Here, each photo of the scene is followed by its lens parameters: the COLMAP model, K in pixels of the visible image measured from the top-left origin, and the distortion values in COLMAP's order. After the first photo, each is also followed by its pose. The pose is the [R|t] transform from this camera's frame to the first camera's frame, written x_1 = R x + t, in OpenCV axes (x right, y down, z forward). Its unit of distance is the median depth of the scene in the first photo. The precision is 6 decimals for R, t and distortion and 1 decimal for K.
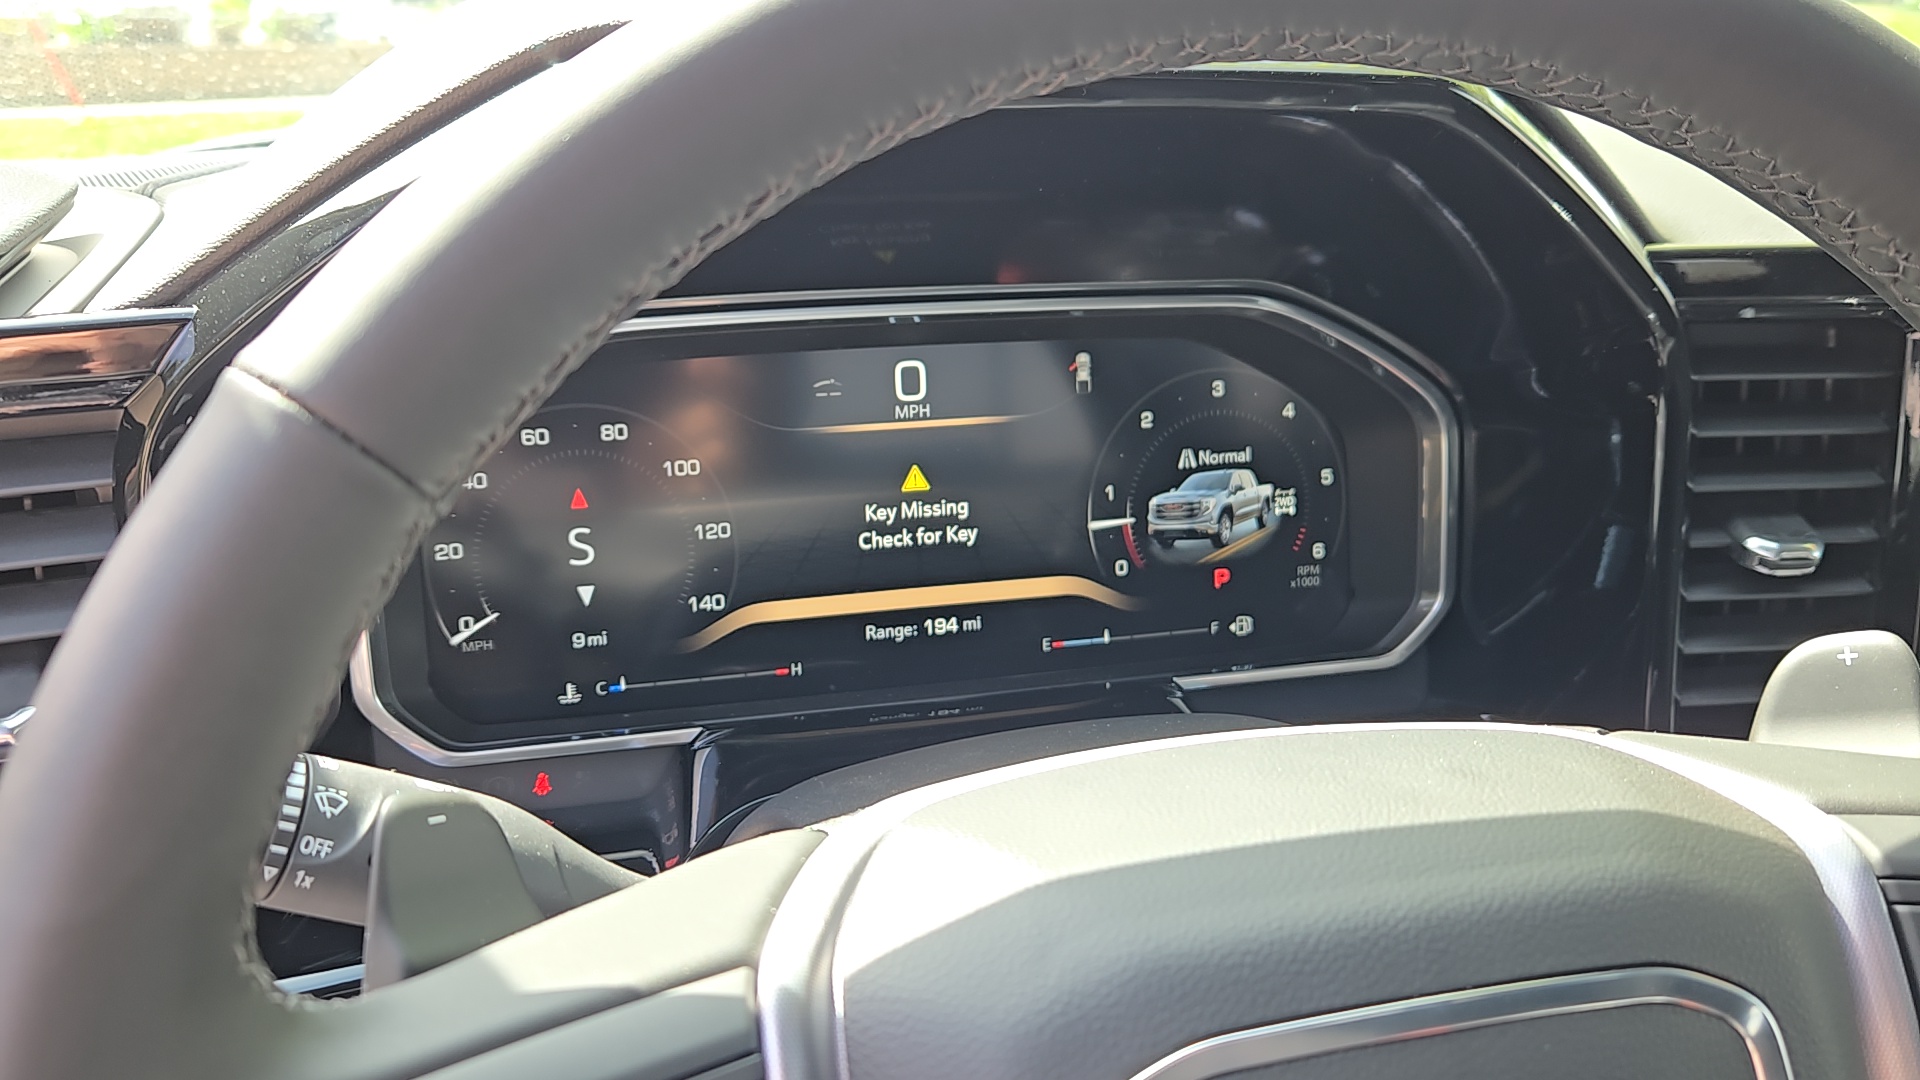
lens RADIAL K [[1581.4, 0, 960.0], [0, 1581.4, 540.0], [0, 0, 1]] dist [0.019773, -0.013727]
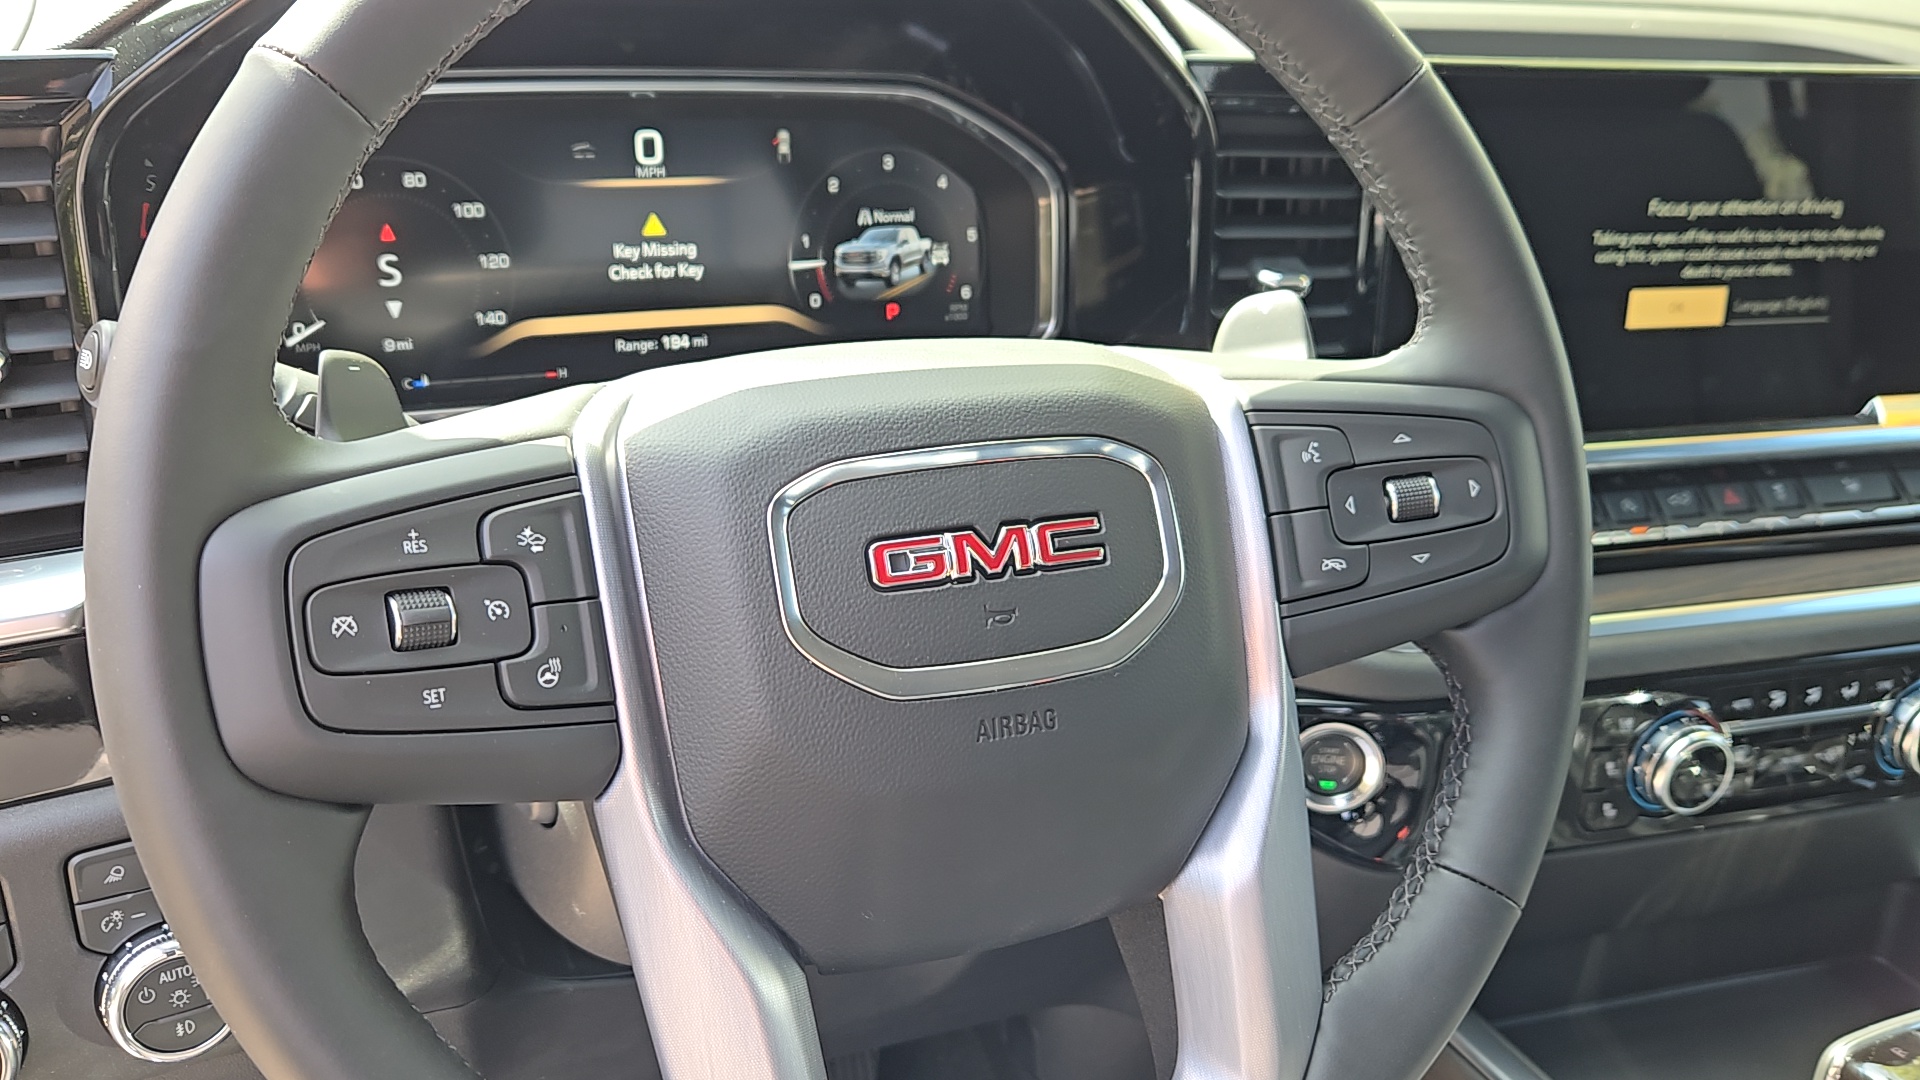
lens RADIAL K [[1577.9, 0, 938.0], [0, 1577.9, 520.5], [0, 0, 1]] dist [0.007472, 0.014079]
pose [[0.987650, -0.015044, 0.155953, -0.003793], [0.003915, 0.997438, 0.071423, 0.109670], [-0.156628, -0.069930, 0.985179, -0.321534]]
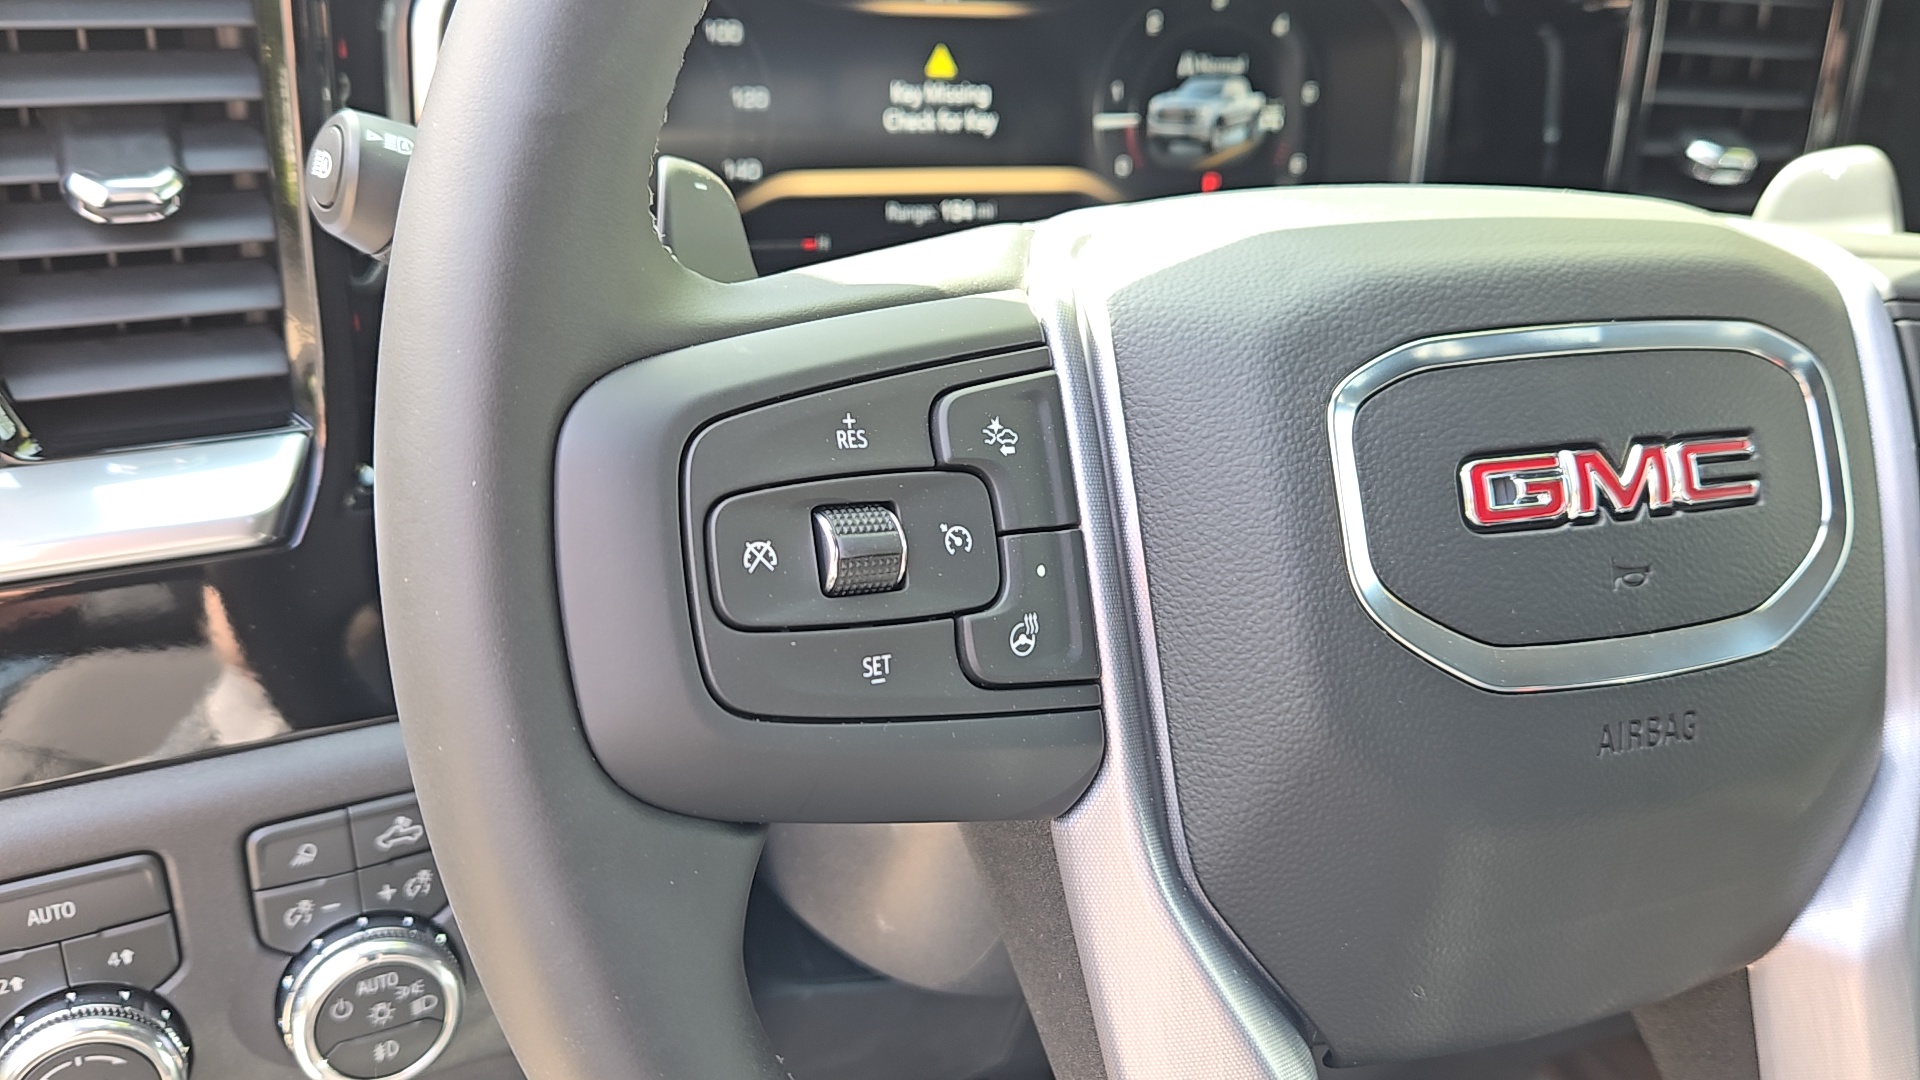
lens RADIAL K [[1602.3, 0, 953.3], [0, 1602.3, 525.6], [0, 0, 1]] dist [0.010129, -0.010065]
pose [[0.991530, 0.015432, 0.128958, -0.150003], [-0.030627, 0.992696, 0.116693, 0.138856], [-0.126215, -0.119654, 0.984760, -0.072616]]
